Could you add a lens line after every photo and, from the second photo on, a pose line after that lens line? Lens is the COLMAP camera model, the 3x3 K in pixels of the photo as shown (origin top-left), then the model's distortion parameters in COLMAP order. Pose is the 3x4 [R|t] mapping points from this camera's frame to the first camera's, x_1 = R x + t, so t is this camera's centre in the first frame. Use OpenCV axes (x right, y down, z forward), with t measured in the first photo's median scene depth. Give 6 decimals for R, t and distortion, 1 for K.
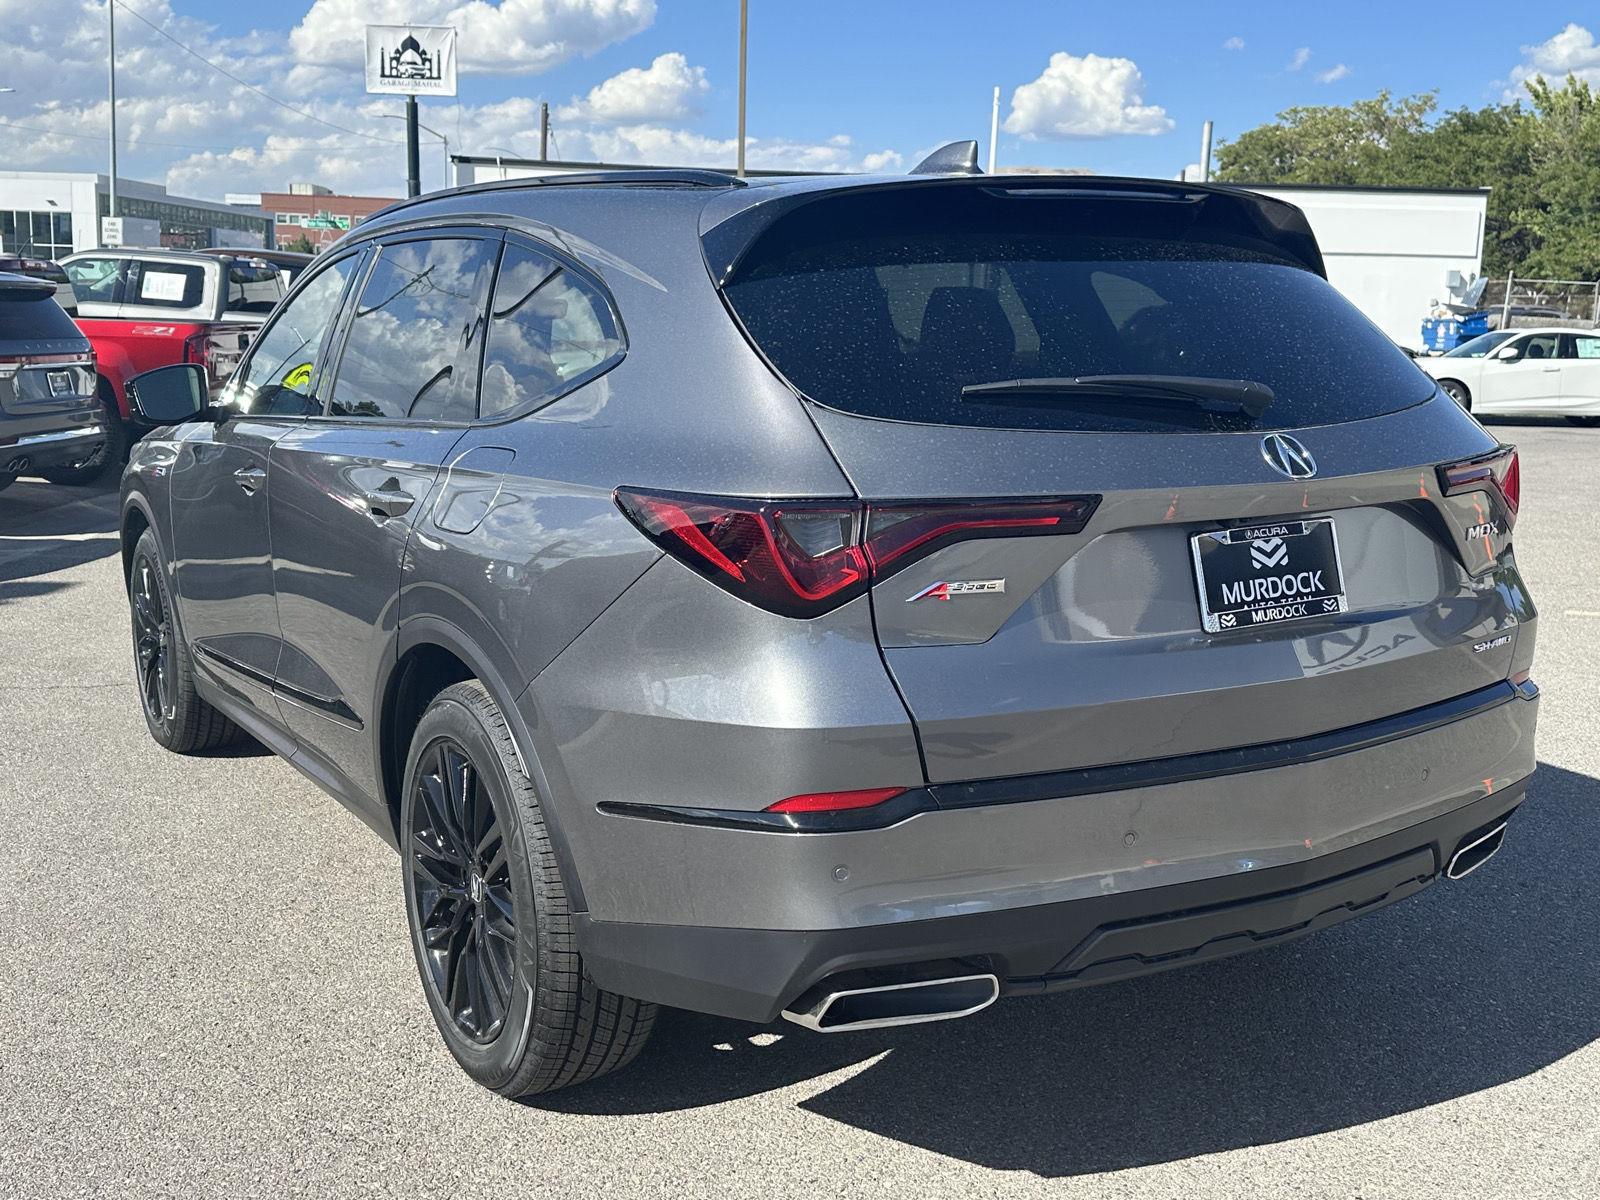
lens RADIAL K [[1669.3, 0, 800.0], [0, 1669.3, 600.0], [0, 0, 1]] dist [0.167931, -0.352842]
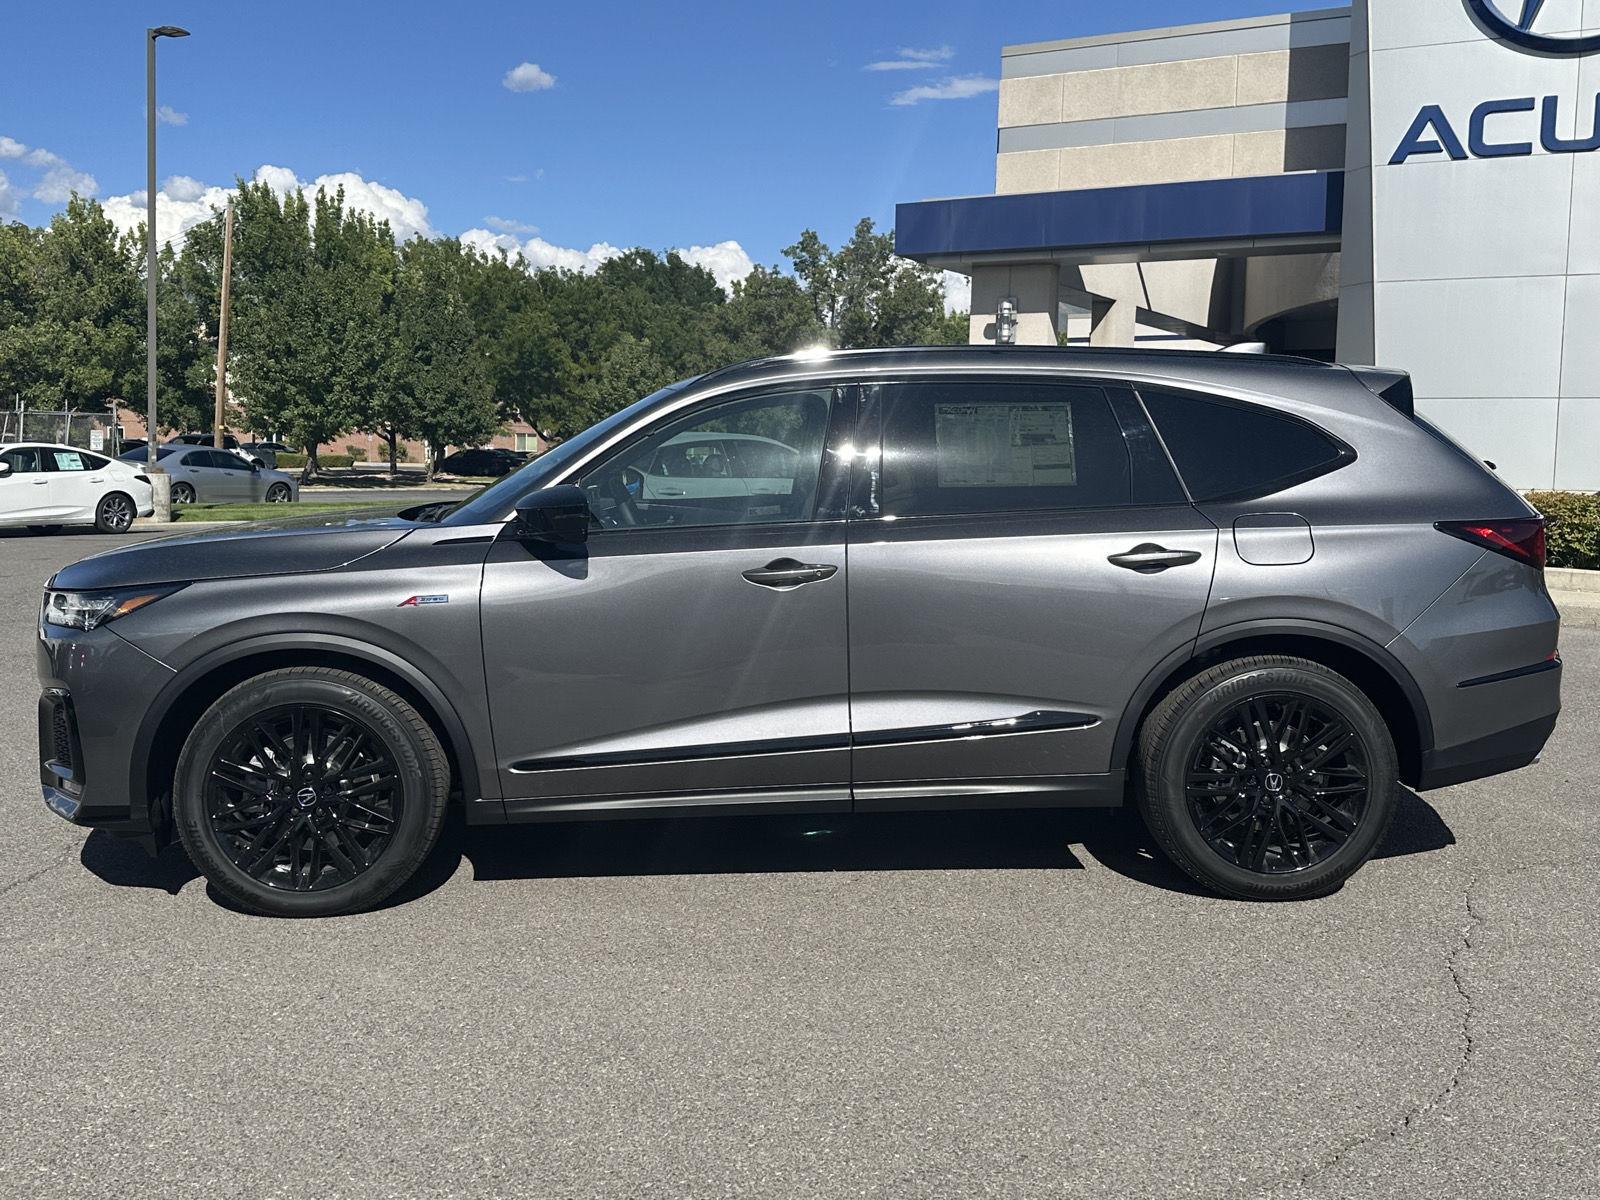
lens RADIAL K [[1691.7, 0, 795.6], [0, 1691.7, 572.5], [0, 0, 1]] dist [0.194212, -0.436619]
pose [[0.471948, -0.072897, 0.878607, -0.101050], [0.145070, 0.989413, 0.004165, -0.005727], [-0.869609, 0.125494, 0.477527, 0.031852]]
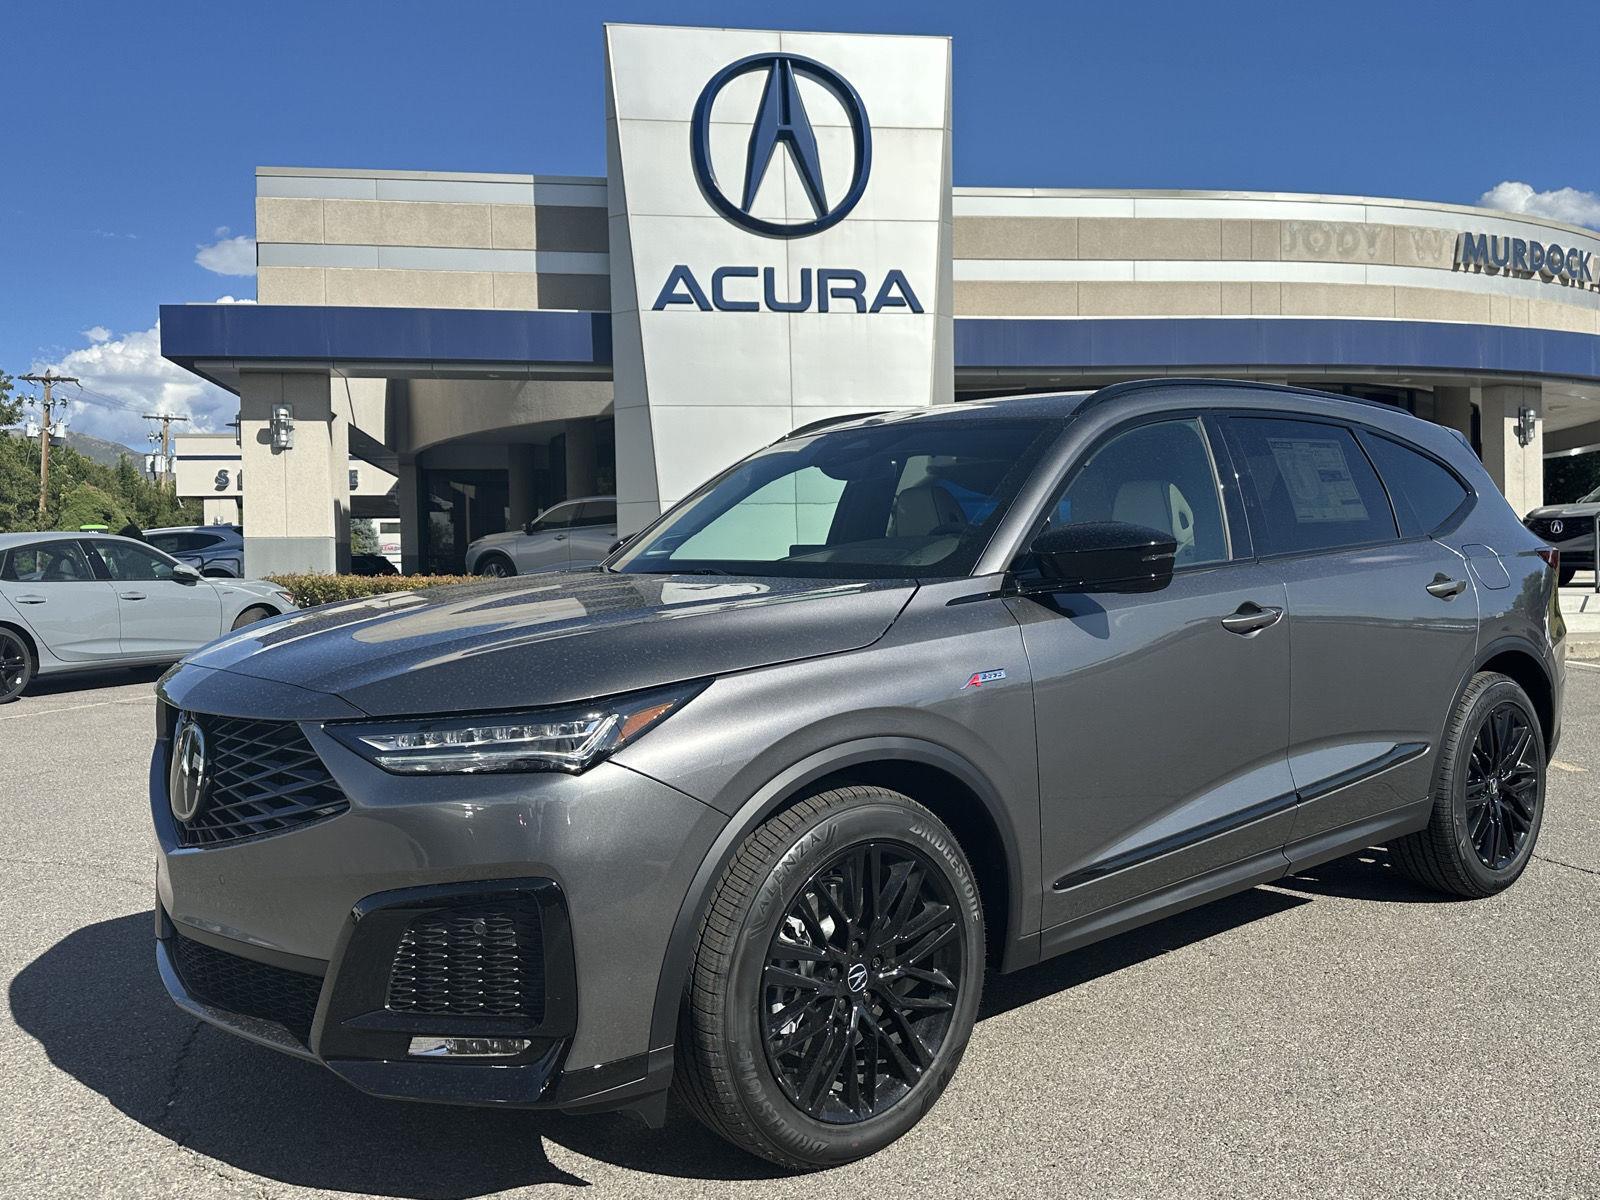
lens RADIAL K [[1394.5, 0, 850.5], [0, 1394.5, 598.9], [0, 0, 1]] dist [0.133350, -0.259708]
pose [[-0.175759, -0.040156, 0.983614, -0.084614], [0.181089, 0.980798, 0.072399, -0.014308], [-0.967634, 0.190846, -0.165112, 0.102611]]
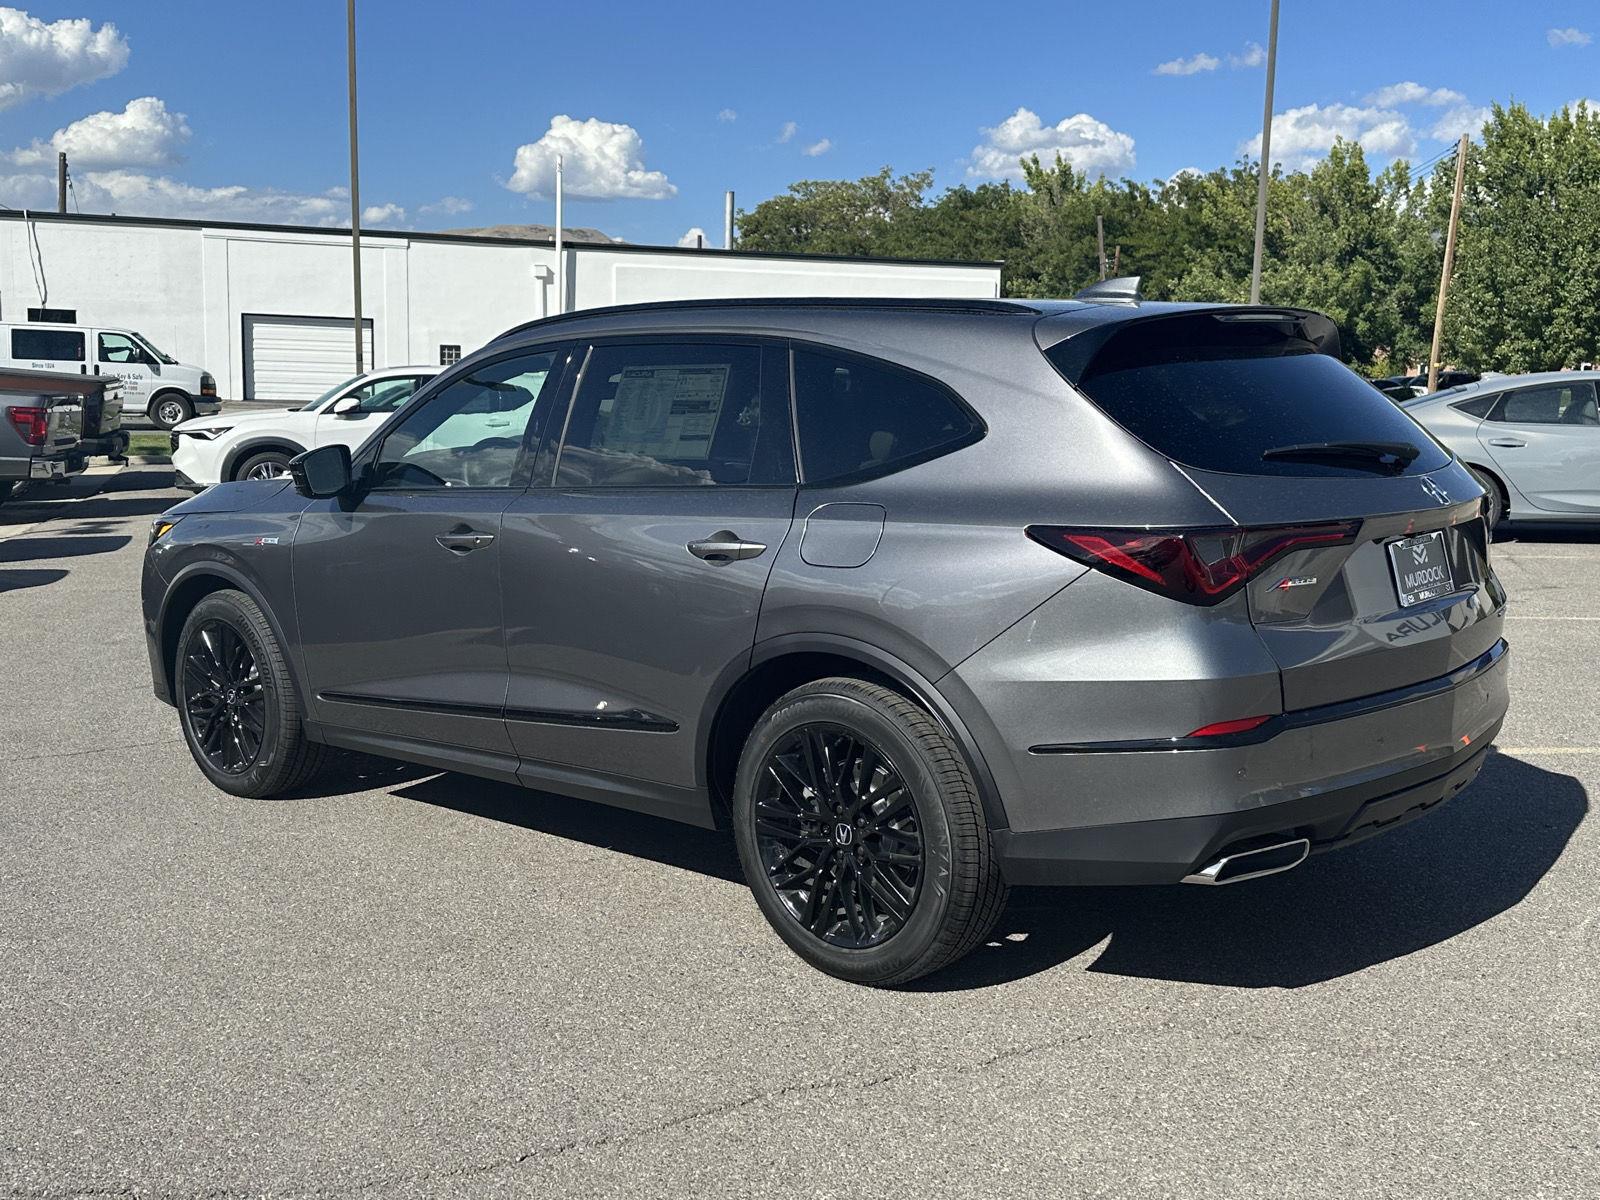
lens RADIAL K [[1669.3, 0, 800.0], [0, 1669.3, 600.0], [0, 0, 1]] dist [0.167931, -0.352842]
pose [[0.957962, -0.046521, 0.283097, -0.031981], [0.055535, 0.998171, -0.023895, 0.000863], [-0.281467, 0.038613, 0.958794, -0.014318]]
